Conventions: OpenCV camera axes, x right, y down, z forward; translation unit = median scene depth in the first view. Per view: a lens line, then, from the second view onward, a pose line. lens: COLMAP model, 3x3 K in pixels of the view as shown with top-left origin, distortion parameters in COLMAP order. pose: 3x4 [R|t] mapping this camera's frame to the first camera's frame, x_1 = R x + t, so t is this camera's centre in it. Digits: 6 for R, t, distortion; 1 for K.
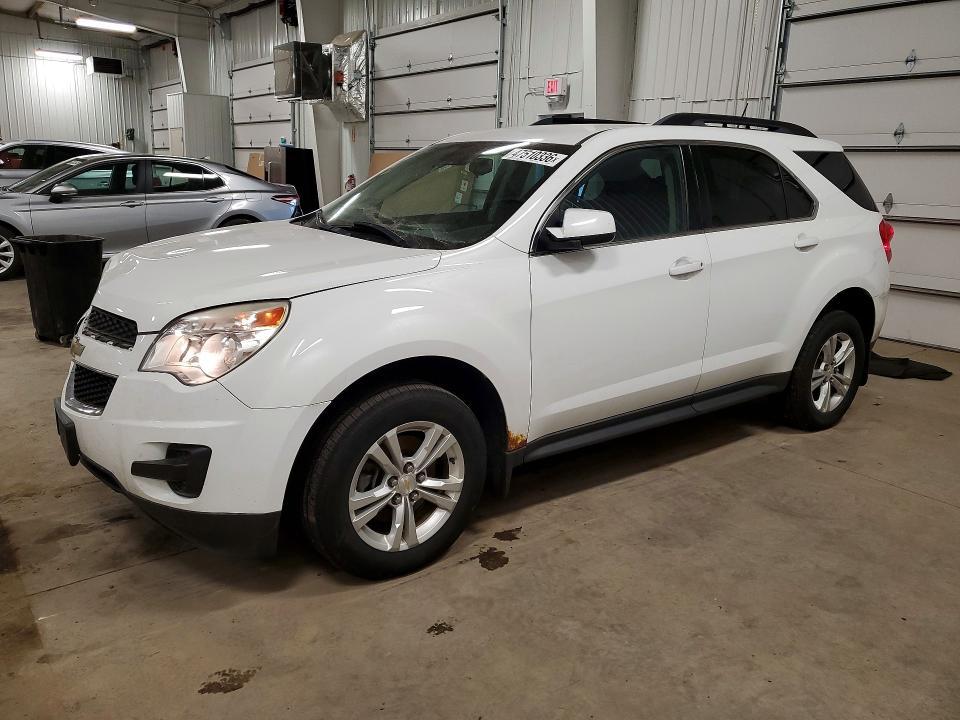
lens RADIAL K [[727.3, 0, 480.0], [0, 727.3, 360.0], [0, 0, 1]] dist [-0.006878, -0.002507]
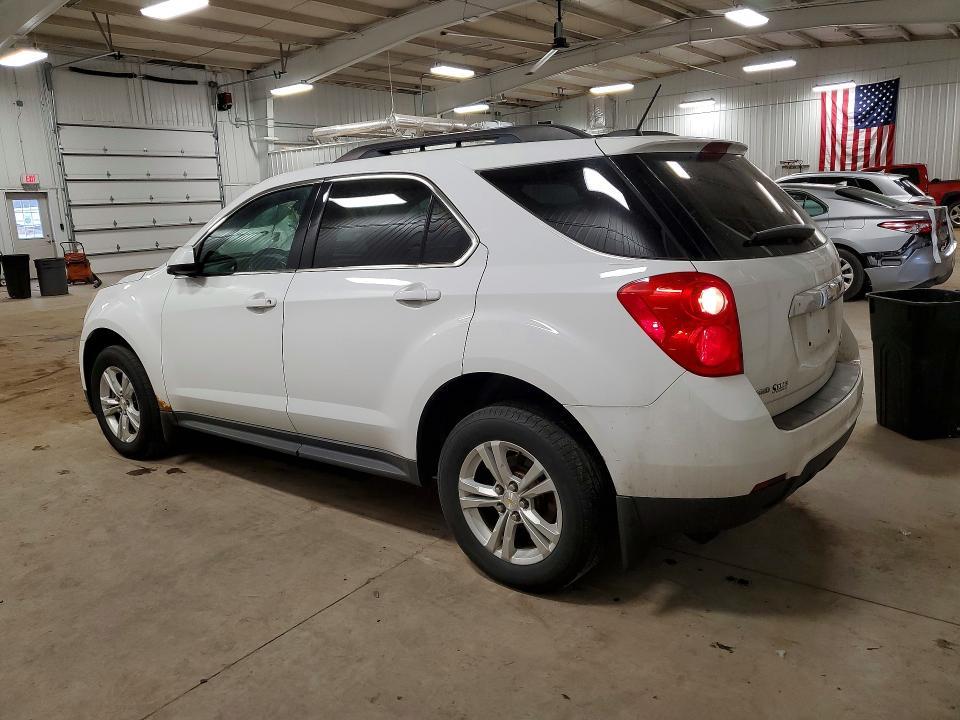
lens RADIAL K [[766.3, 0, 480.0], [0, 766.3, 360.0], [0, 0, 1]] dist [0.044205, 0.000805]
pose [[0.259952, 0.157127, -0.952752, 1.431324], [-0.194033, 0.975047, 0.107863, -0.225012], [0.945926, 0.156826, 0.283954, 0.982220]]
